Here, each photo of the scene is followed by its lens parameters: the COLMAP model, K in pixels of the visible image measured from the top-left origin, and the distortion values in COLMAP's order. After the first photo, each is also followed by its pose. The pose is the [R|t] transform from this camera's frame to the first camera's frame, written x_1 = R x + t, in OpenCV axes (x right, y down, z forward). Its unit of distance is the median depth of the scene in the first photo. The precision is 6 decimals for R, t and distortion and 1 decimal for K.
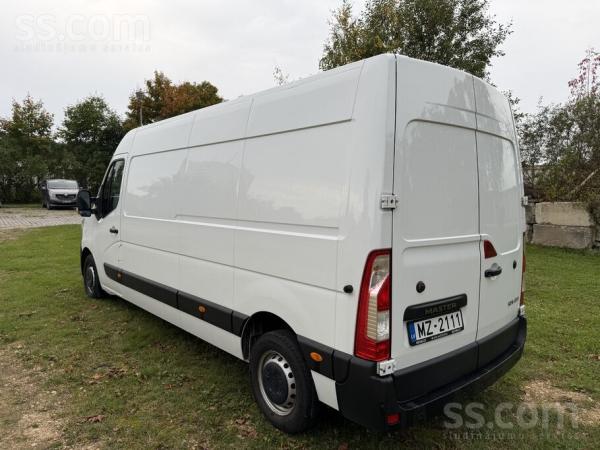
lens RADIAL K [[427.4, 0, 298.7], [0, 427.4, 224.7], [0, 0, 1]] dist [0.030115, -0.029956]
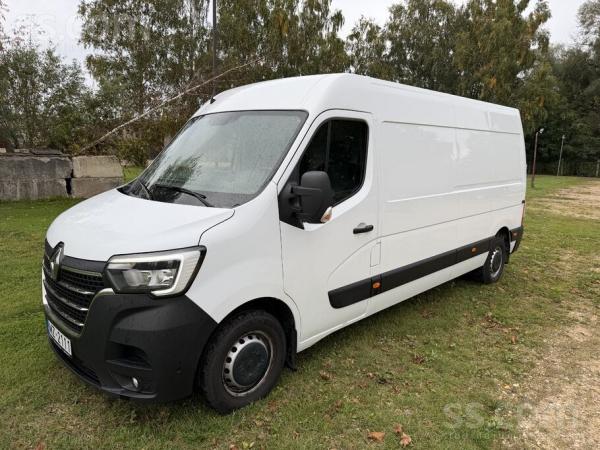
lens RADIAL K [[427.4, 0, 303.3], [0, 427.4, 229.4], [0, 0, 1]] dist [0.030115, -0.029956]
pose [[-0.082057, -0.191803, 0.977997, -1.707559], [0.048105, 0.979400, 0.196115, -0.189578], [-0.995466, 0.063139, -0.071140, 1.824097]]
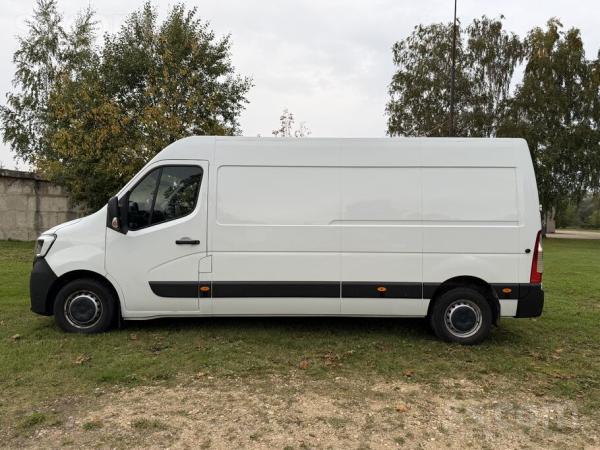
lens RADIAL K [[427.4, 0, 299.6], [0, 427.4, 224.4], [0, 0, 1]] dist [0.030115, -0.029956]
pose [[0.640469, -0.009918, 0.767920, -1.554494], [0.044676, 0.998704, -0.024362, 0.017913], [-0.766683, 0.049911, 0.640083, 0.367208]]
